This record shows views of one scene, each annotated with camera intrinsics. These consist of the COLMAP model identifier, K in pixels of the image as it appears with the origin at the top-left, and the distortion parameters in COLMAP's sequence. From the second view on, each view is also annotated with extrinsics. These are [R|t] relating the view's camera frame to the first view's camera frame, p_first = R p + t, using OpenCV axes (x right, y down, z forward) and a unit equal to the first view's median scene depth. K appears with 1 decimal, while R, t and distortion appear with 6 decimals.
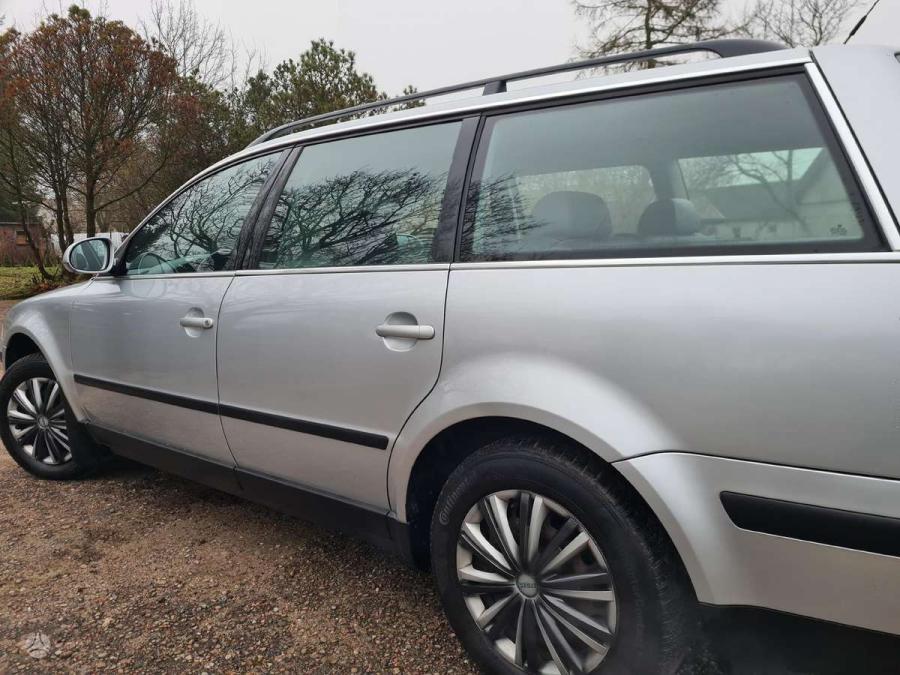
lens RADIAL K [[668.8, 0, 452.4], [0, 668.8, 343.6], [0, 0, 1]] dist [0.073790, -0.068224]
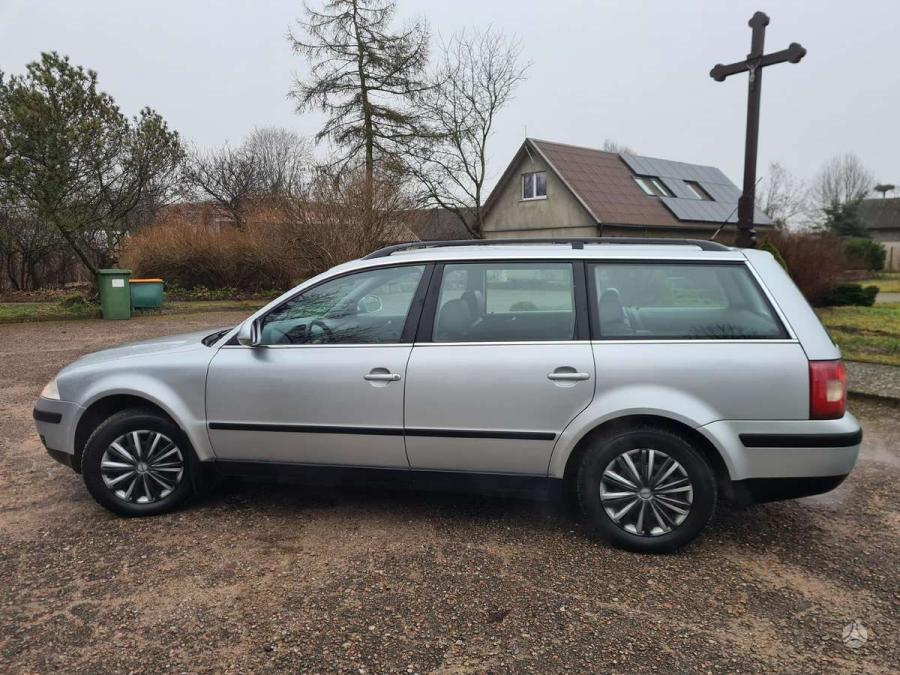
lens RADIAL K [[668.0, 0, 452.1], [0, 668.0, 338.0], [0, 0, 1]] dist [0.062137, -0.062874]
pose [[0.896394, -0.046633, 0.440799, -1.206244], [0.058186, 0.998225, -0.012720, -0.122912], [-0.439424, 0.037051, 0.897516, -0.581622]]
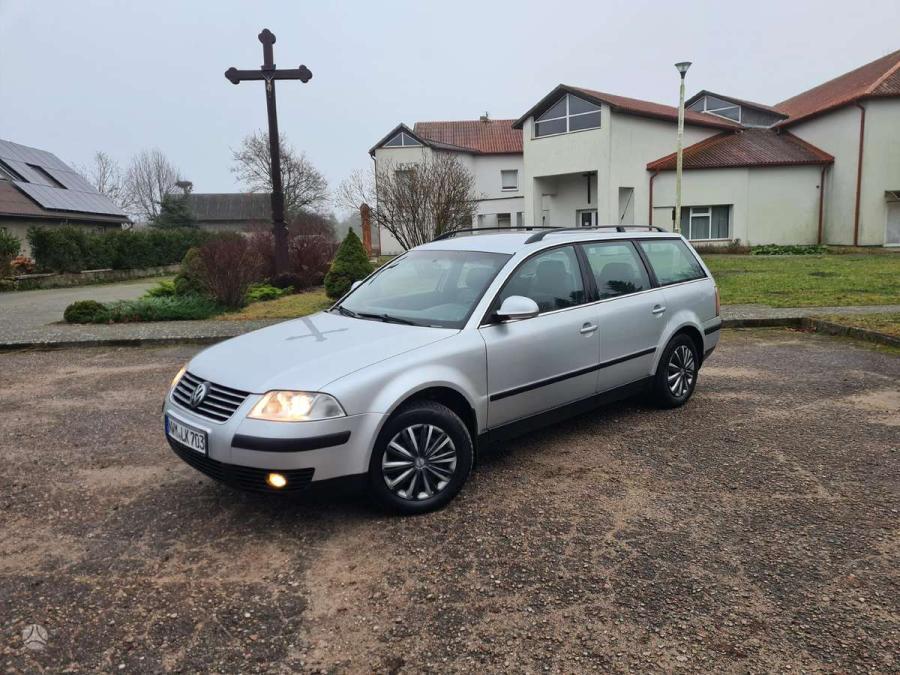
lens RADIAL K [[667.8, 0, 450.0], [0, 667.8, 337.5], [0, 0, 1]] dist [0.076582, -0.066077]
pose [[0.133230, -0.143339, 0.980665, -3.295200], [0.171208, 0.977939, 0.119681, -0.436992], [-0.976185, 0.151952, 0.154832, 1.478785]]
